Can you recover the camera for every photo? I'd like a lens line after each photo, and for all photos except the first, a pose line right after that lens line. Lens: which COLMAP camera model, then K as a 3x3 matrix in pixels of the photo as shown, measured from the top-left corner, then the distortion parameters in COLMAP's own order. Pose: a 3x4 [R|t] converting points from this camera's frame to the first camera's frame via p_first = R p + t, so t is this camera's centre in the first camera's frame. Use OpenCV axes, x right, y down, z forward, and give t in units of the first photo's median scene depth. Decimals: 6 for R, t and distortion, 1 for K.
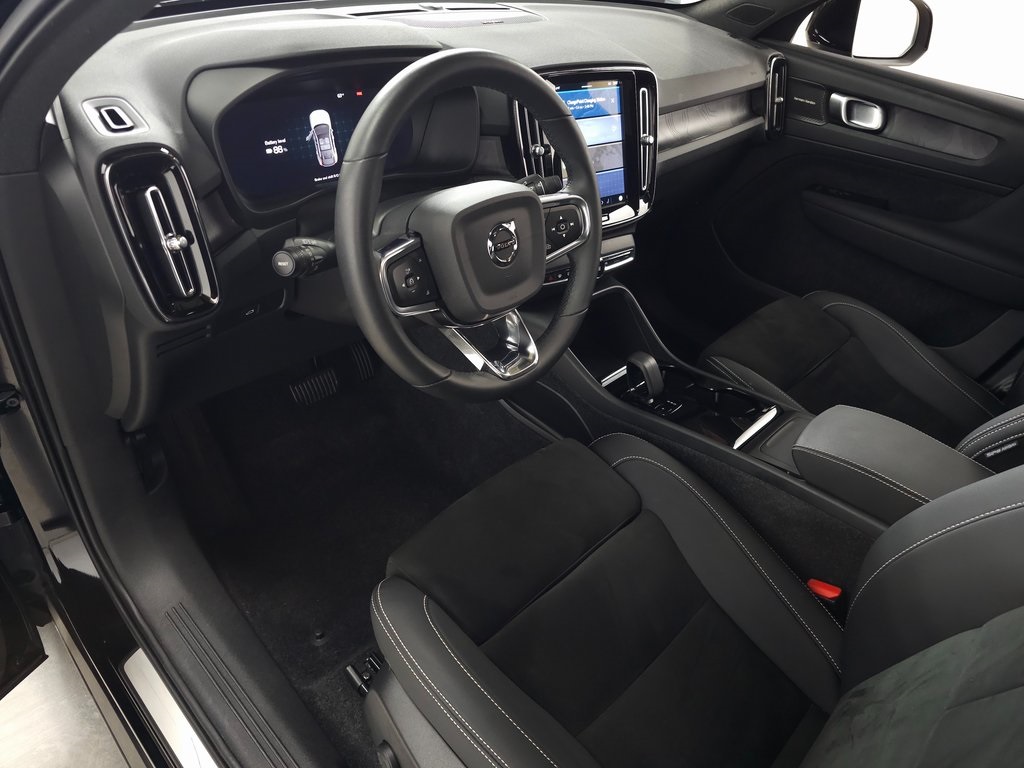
lens RADIAL K [[688.6, 0, 514.0], [0, 688.6, 383.4], [0, 0, 1]] dist [0.001987, -0.002849]
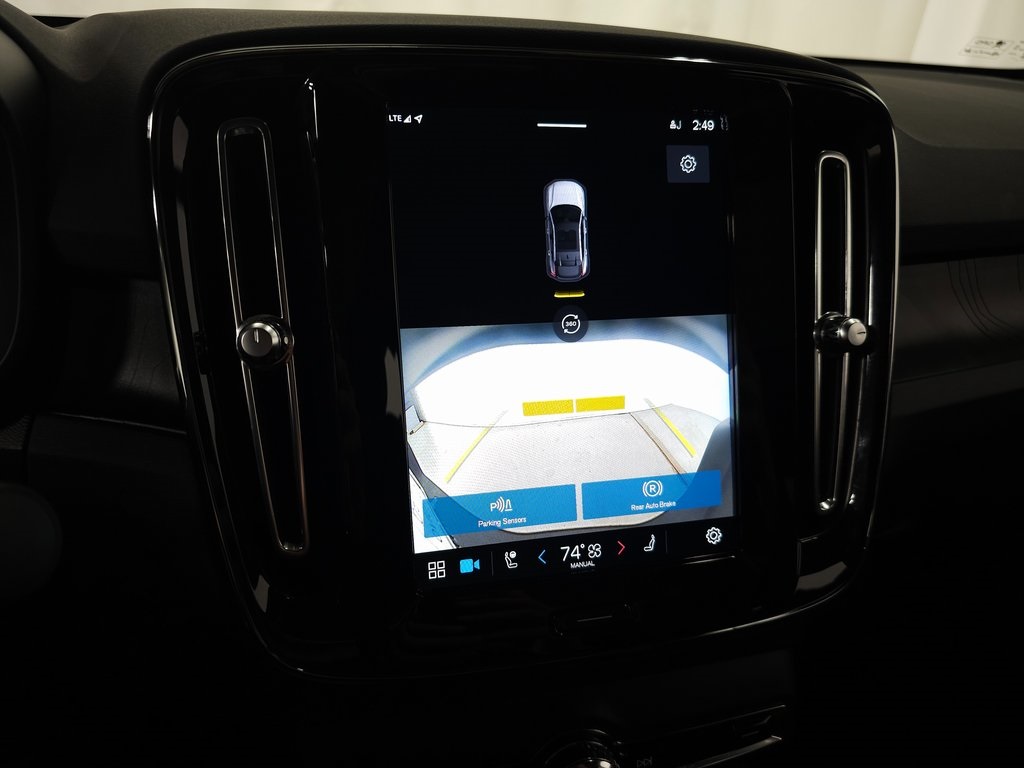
lens RADIAL K [[689.6, 0, 512.0], [0, 689.6, 384.0], [0, 0, 1]] dist [0.002557, -0.004010]
pose [[0.902614, 0.086930, -0.421581, 0.192543], [-0.196156, 0.954860, -0.223082, -0.251666], [0.383158, 0.284053, 0.878922, 0.726008]]
